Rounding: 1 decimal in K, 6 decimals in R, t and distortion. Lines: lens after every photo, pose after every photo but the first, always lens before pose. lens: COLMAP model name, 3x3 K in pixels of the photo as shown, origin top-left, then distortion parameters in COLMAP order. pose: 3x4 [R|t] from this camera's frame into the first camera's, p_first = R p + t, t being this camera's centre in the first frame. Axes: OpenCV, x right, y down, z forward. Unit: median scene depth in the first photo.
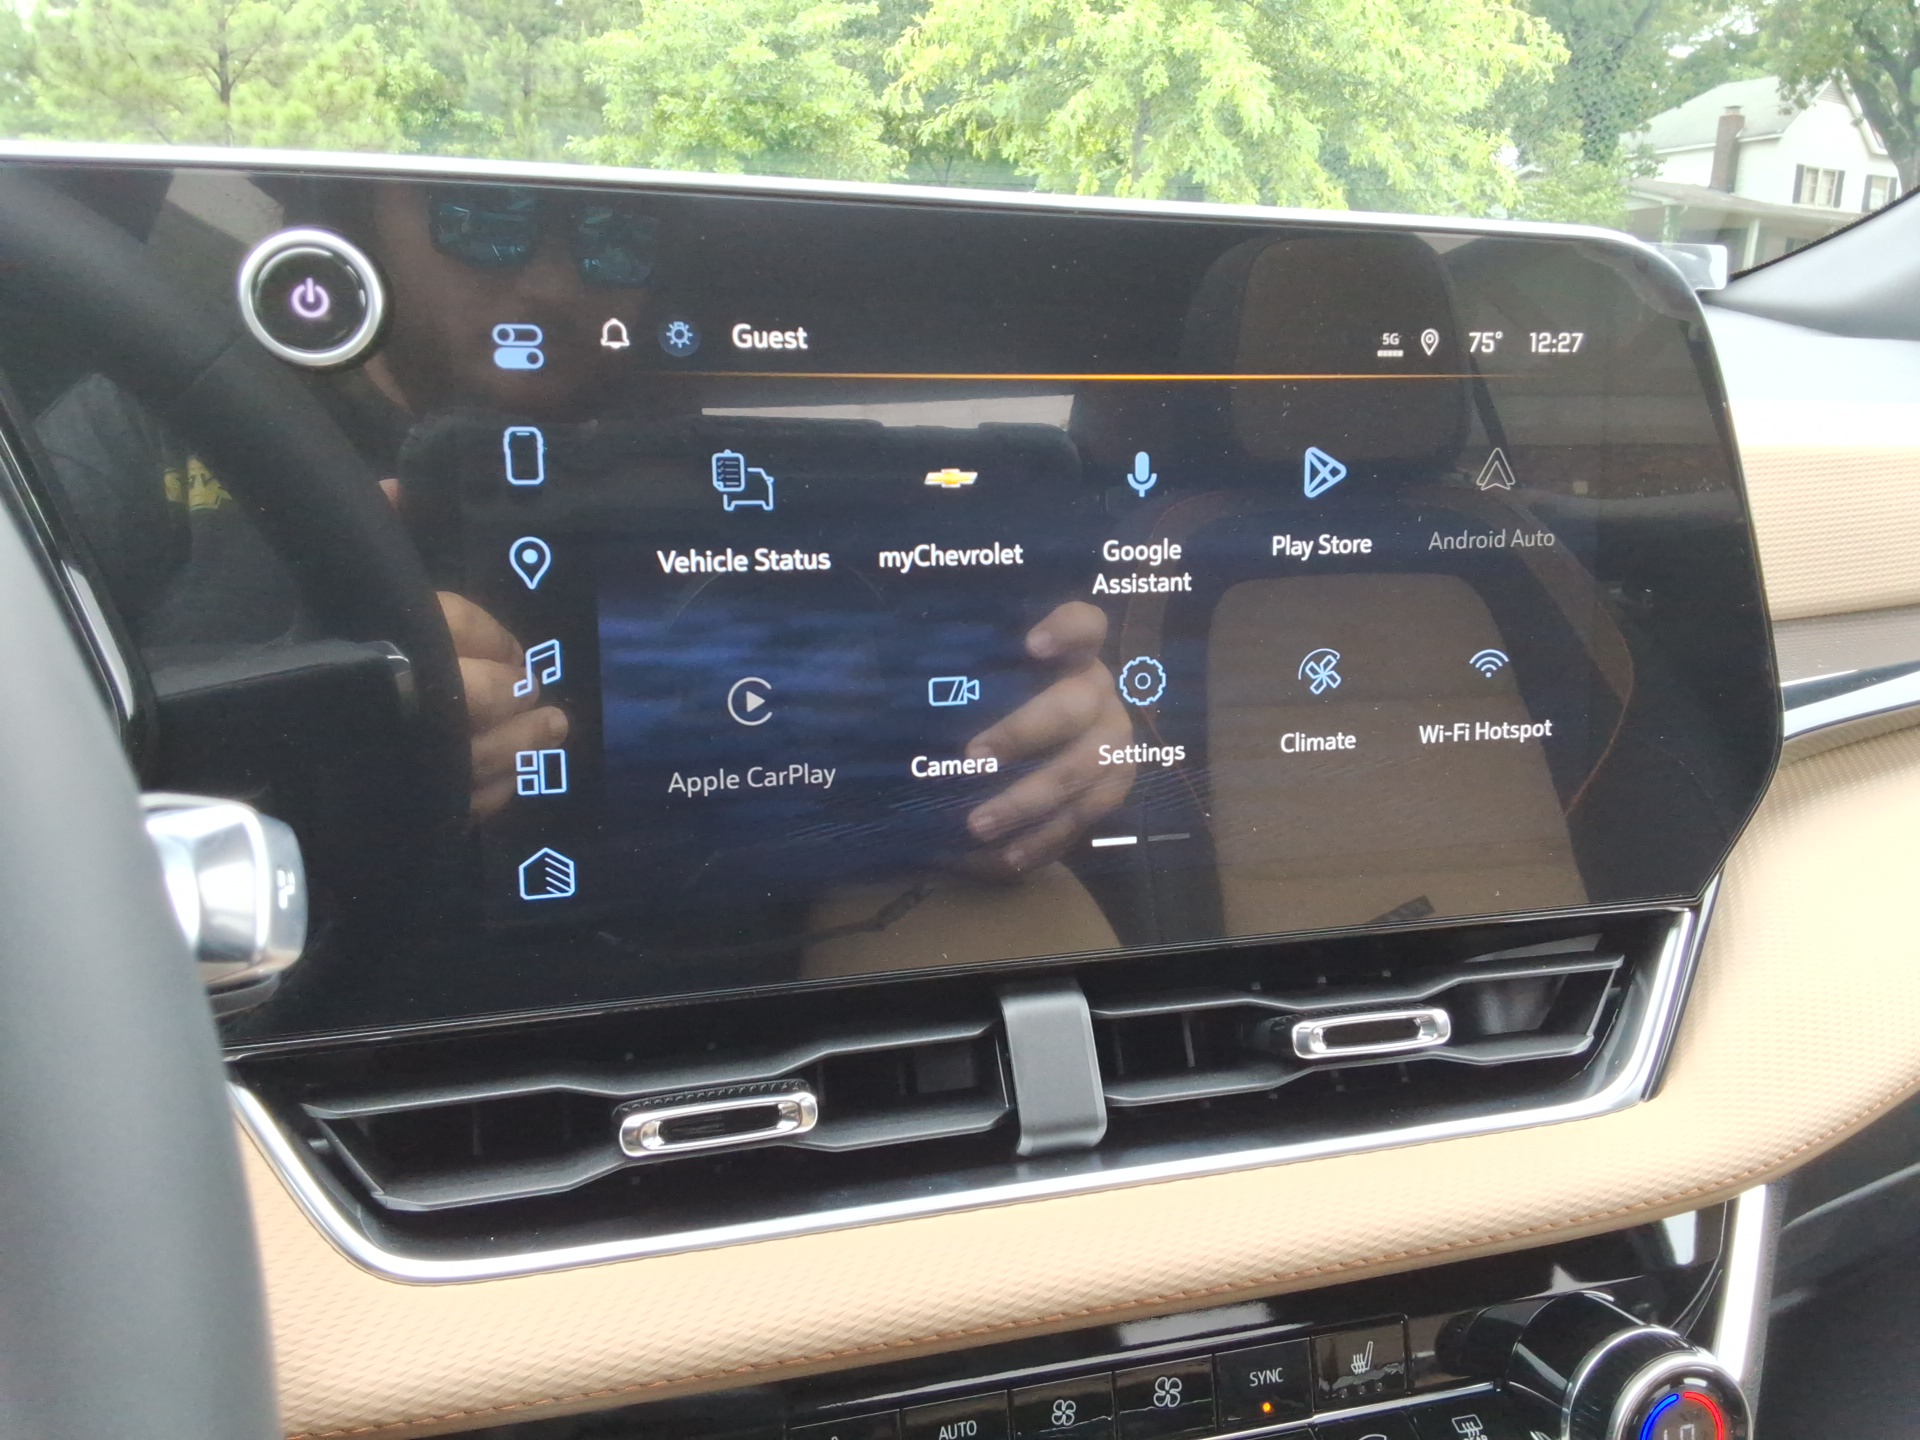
lens RADIAL K [[1539.5, 0, 981.3], [0, 1539.5, 694.4], [0, 0, 1]] dist [0.138608, -0.235509]
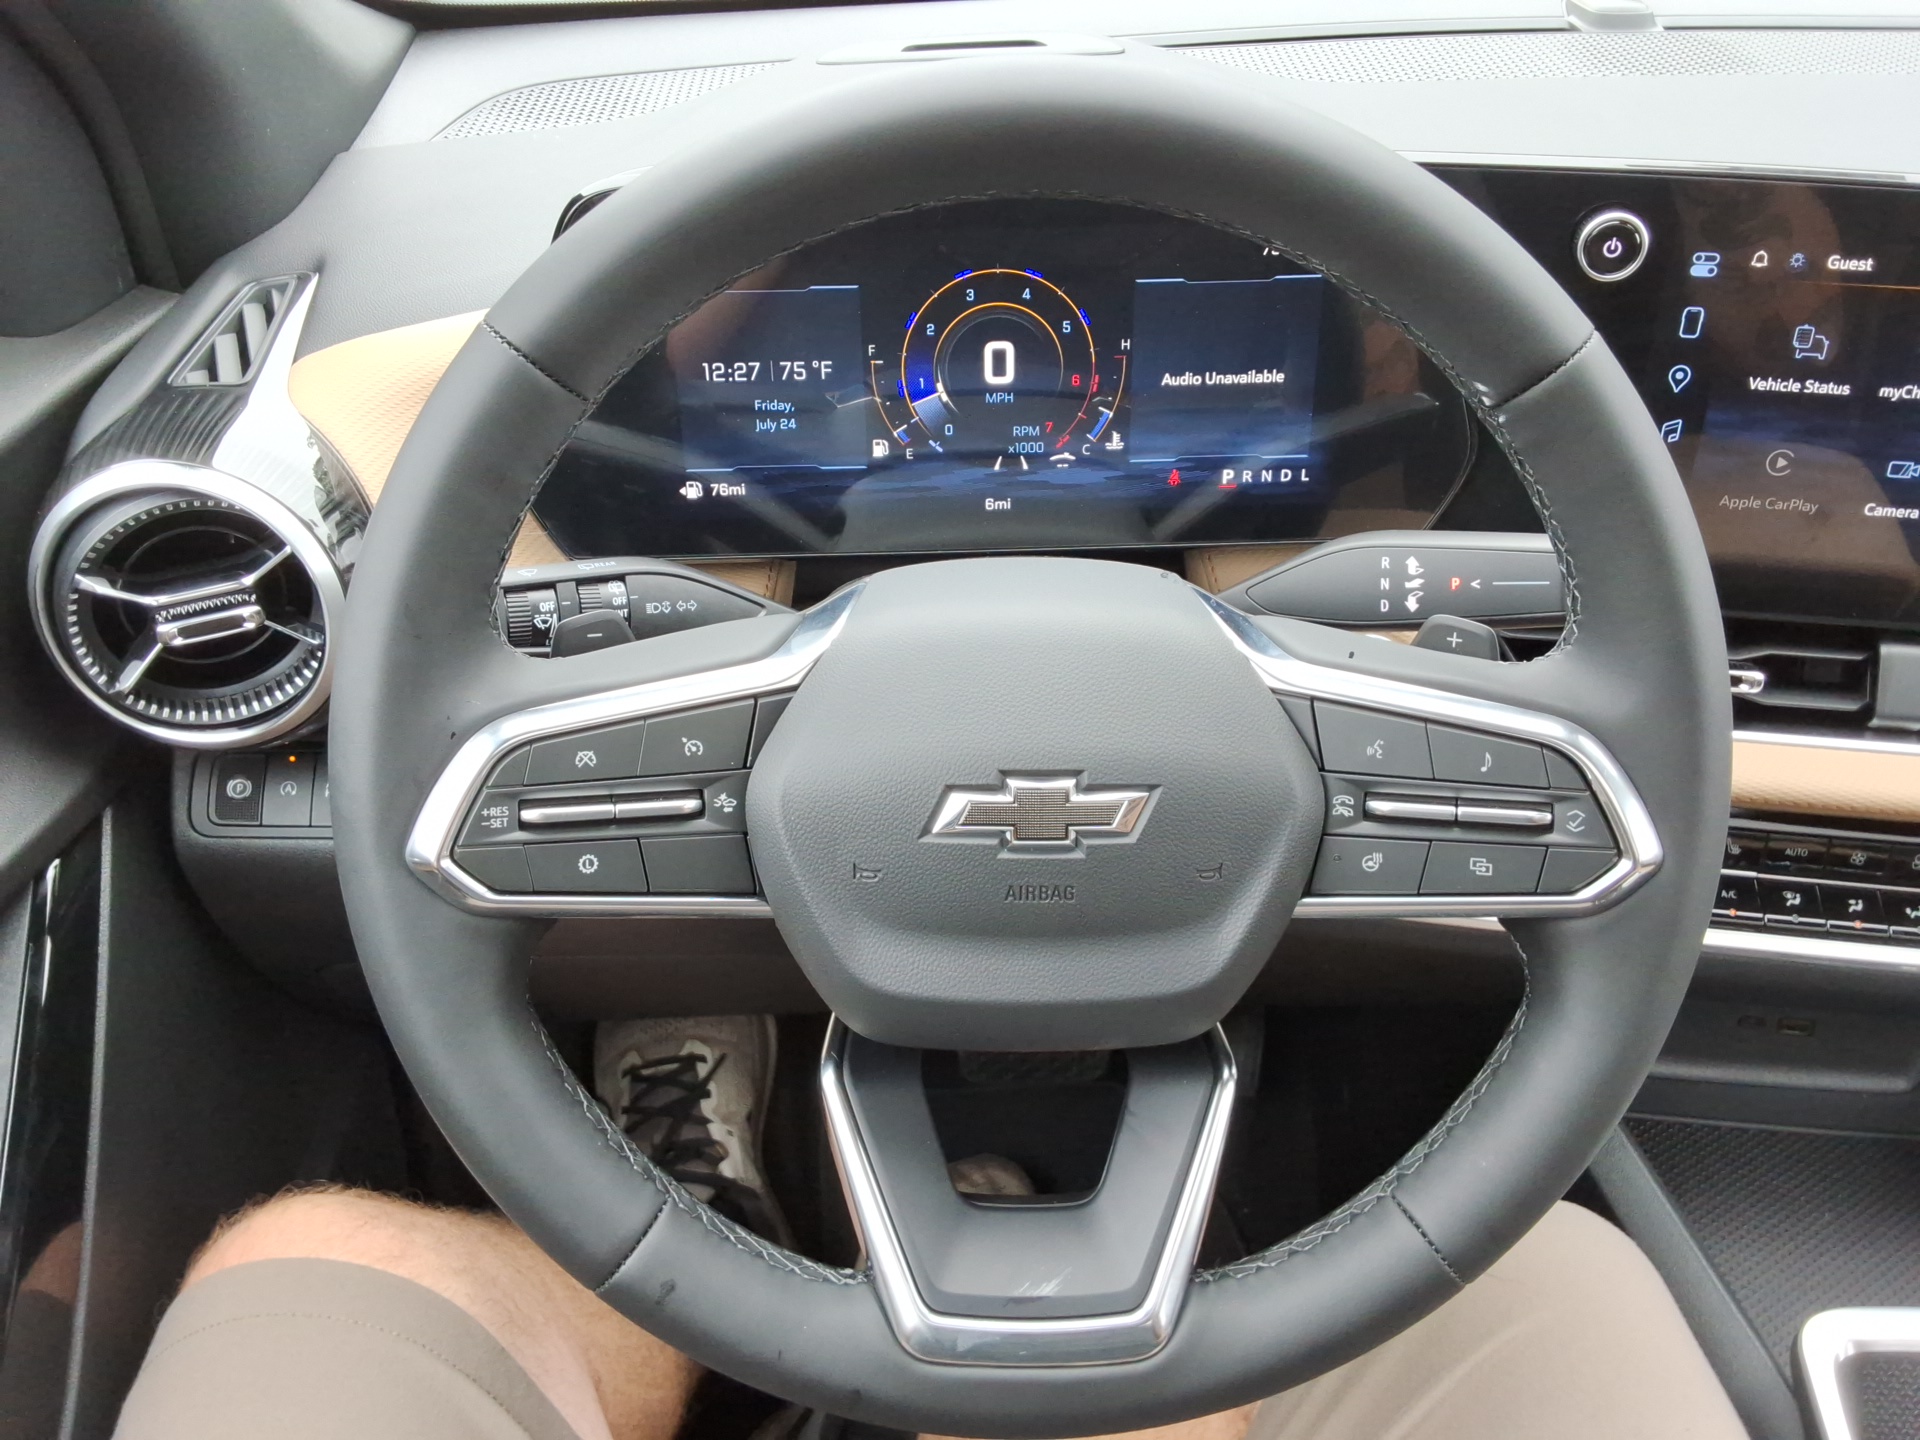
lens RADIAL K [[1539.5, 0, 981.3], [0, 1539.5, 694.4], [0, 0, 1]] dist [0.138608, -0.235509]
pose [[0.907610, 0.213632, -0.361393, -0.228301], [-0.077286, 0.931155, 0.356339, -0.268743], [0.412639, -0.295487, 0.861636, -0.858297]]
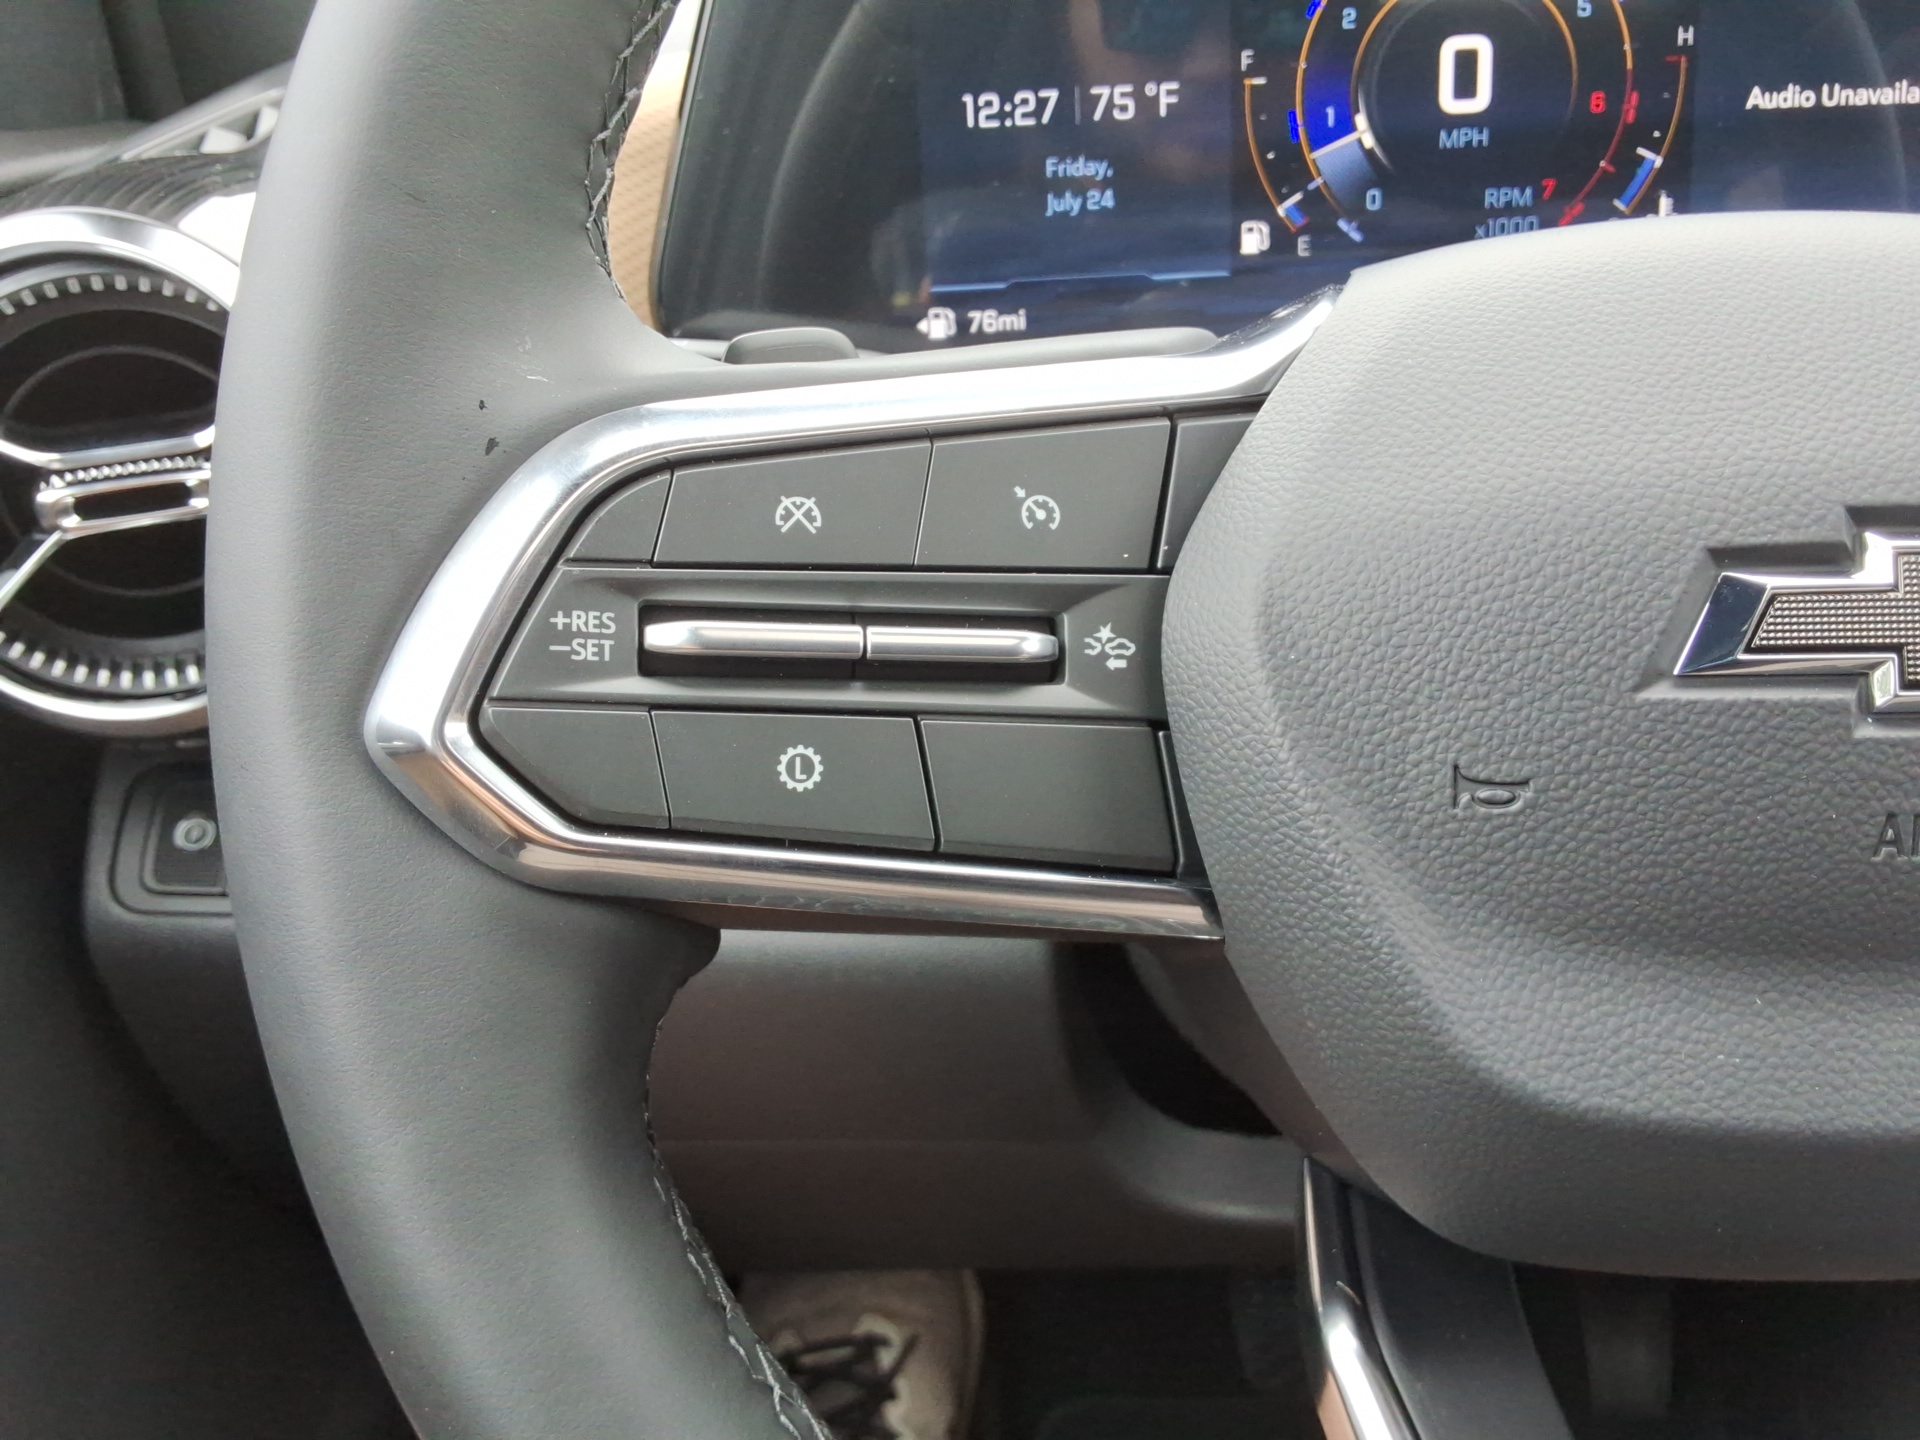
lens RADIAL K [[1568.6, 0, 982.4], [0, 1568.6, 699.4], [0, 0, 1]] dist [0.100606, -0.185991]
pose [[0.875465, 0.135394, -0.463929, -0.590483], [-0.045268, 0.978708, 0.200203, 0.136041], [0.481157, -0.154270, 0.862953, -0.434292]]
